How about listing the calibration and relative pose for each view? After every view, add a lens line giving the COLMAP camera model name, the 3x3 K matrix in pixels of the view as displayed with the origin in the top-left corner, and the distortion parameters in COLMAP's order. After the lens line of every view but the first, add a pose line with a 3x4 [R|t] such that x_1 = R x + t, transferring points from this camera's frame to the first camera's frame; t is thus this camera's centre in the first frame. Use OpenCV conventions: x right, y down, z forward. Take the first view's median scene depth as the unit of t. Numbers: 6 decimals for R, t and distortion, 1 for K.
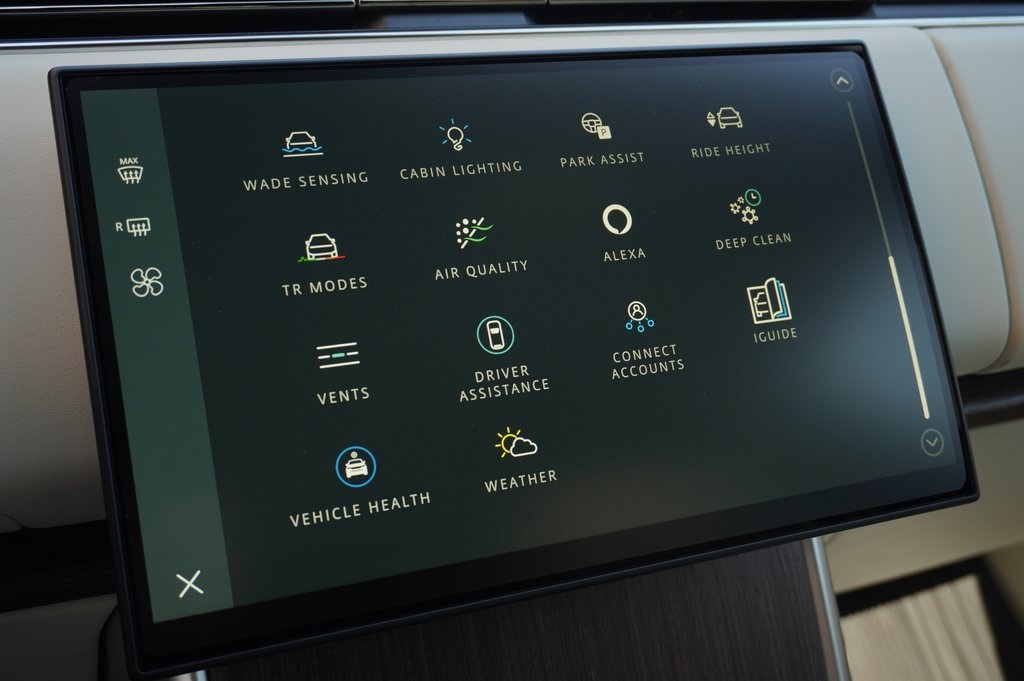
lens RADIAL K [[1165.9, 0, 516.7], [0, 1165.9, 350.3], [0, 0, 1]] dist [0.020361, 0.000000]
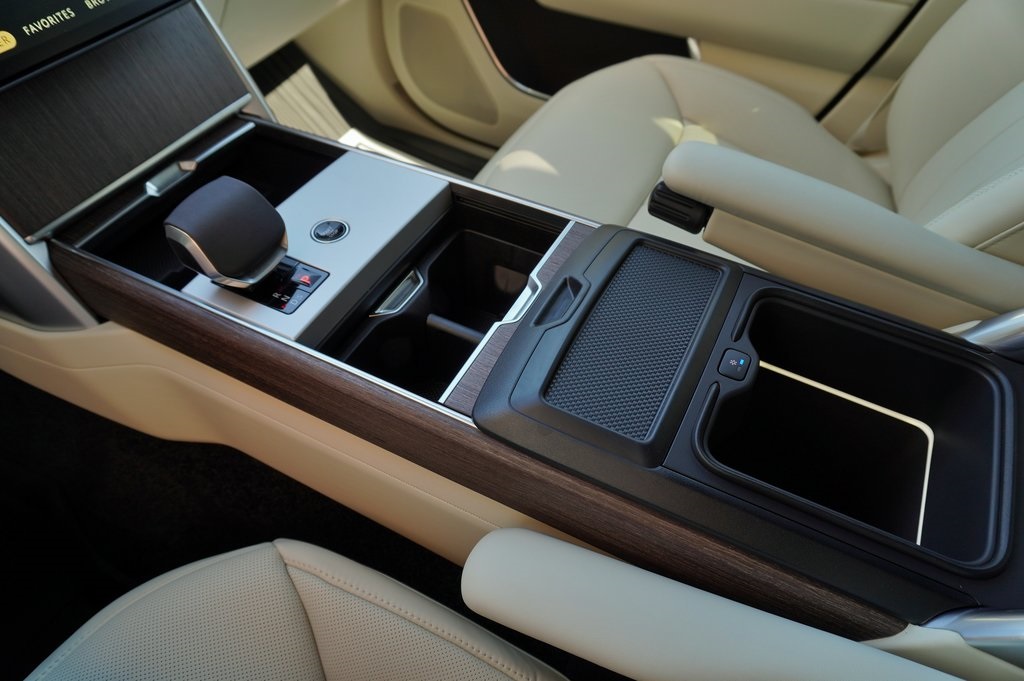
lens RADIAL K [[691.5, 0, 507.1], [0, 691.5, 342.1], [0, 0, 1]] dist [-0.036168, 0.037566]
pose [[0.762494, -0.486181, 0.426886, -0.173517], [0.233786, 0.822255, 0.518884, 0.148721], [-0.603280, -0.295846, 0.740627, -0.492993]]
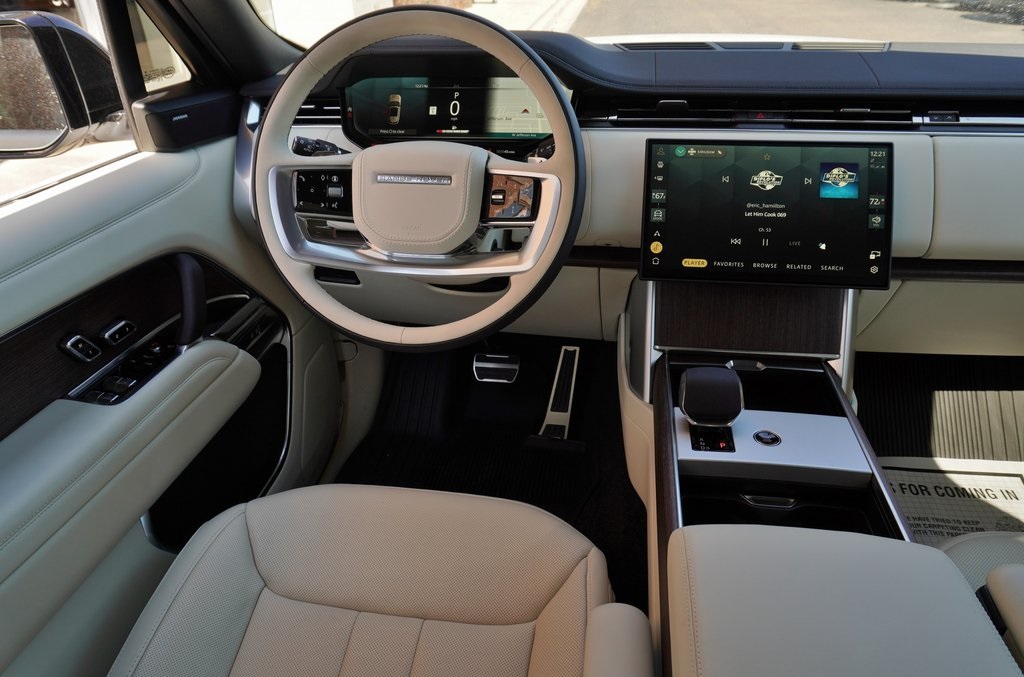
lens RADIAL K [[691.5, 0, 512.0], [0, 691.5, 343.5], [0, 0, 1]] dist [-0.036168, 0.037566]
pose [[0.860165, 0.220834, -0.459727, 0.401337], [-0.151081, 0.971269, 0.183880, 0.078903], [0.487125, -0.088711, 0.868815, -1.200037]]
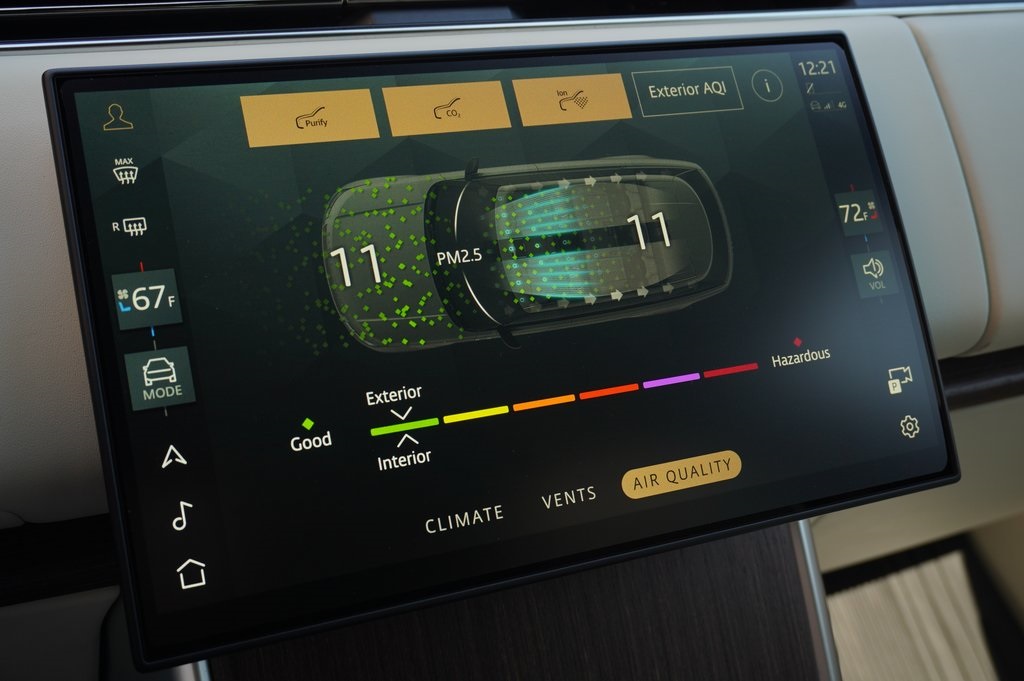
lens RADIAL K [[1165.9, 0, 517.2], [0, 1165.9, 347.3], [0, 0, 1]] dist [0.020361, 0.000000]
pose [[0.999840, -0.013292, 0.011933, -0.003543], [0.013138, 0.999830, 0.012900, -0.007386], [-0.012102, -0.012741, 0.999846, -0.017739]]
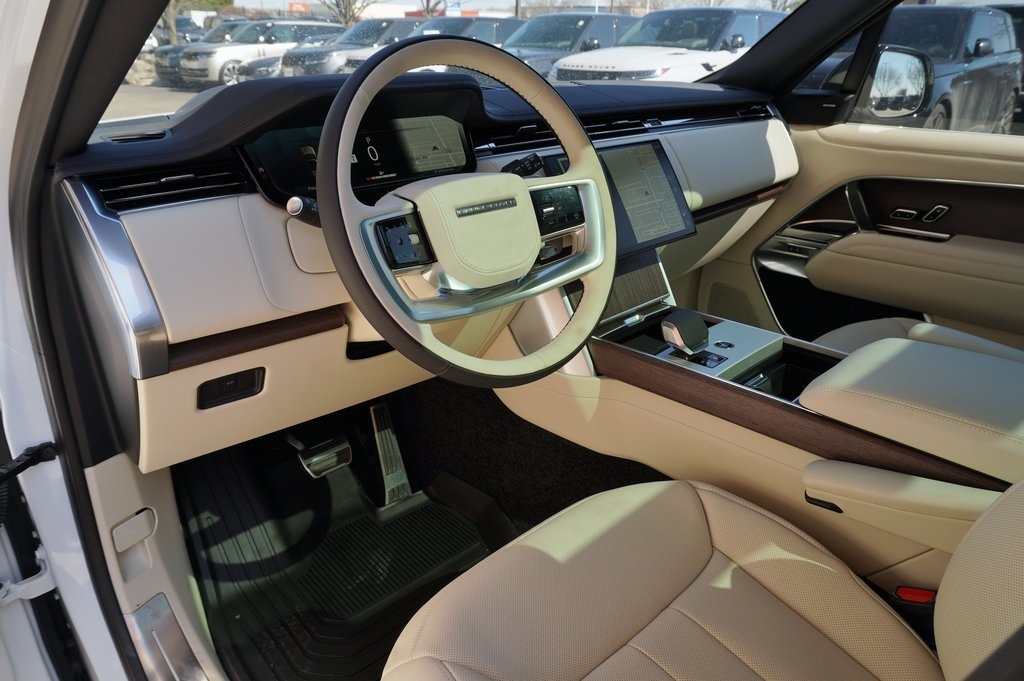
lens RADIAL K [[691.5, 0, 516.6], [0, 691.5, 344.0], [0, 0, 1]] dist [-0.036168, 0.037566]
pose [[0.926154, -0.167685, 0.337817, -1.305338], [0.152625, 0.985740, 0.070864, 0.256770], [-0.344882, -0.014072, 0.938540, -1.381953]]
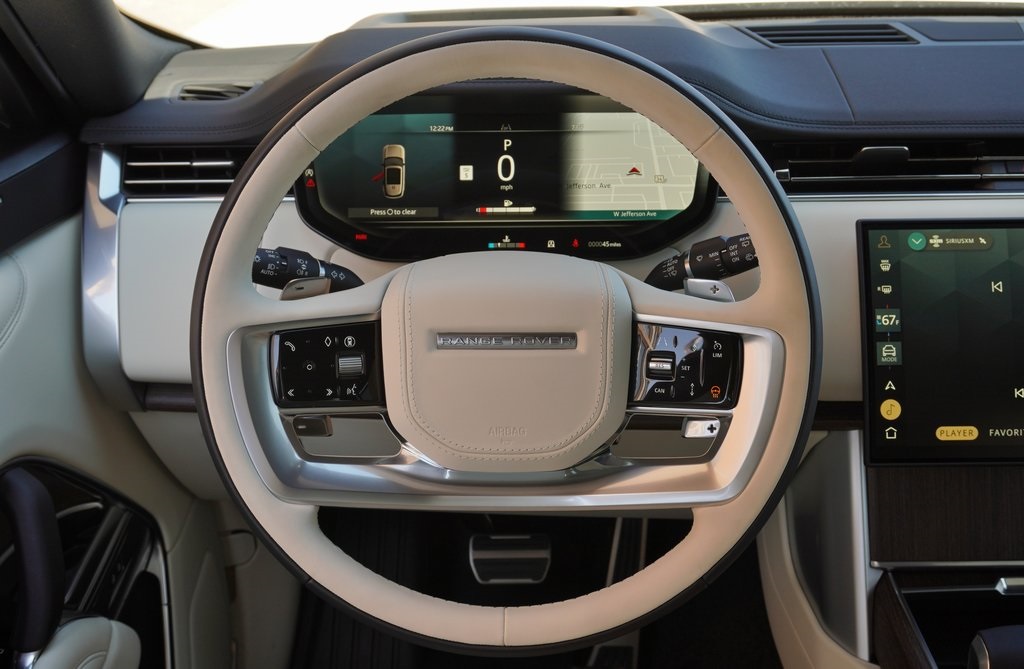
lens RADIAL K [[1142.6, 0, 514.7], [0, 1142.6, 349.3], [0, 0, 1]] dist [0.008111, 0.000000]
pose [[0.928741, 0.152973, -0.337696, -0.173742], [-0.112851, 0.984326, 0.135522, -0.176176], [0.353134, -0.087756, 0.931448, -1.235952]]
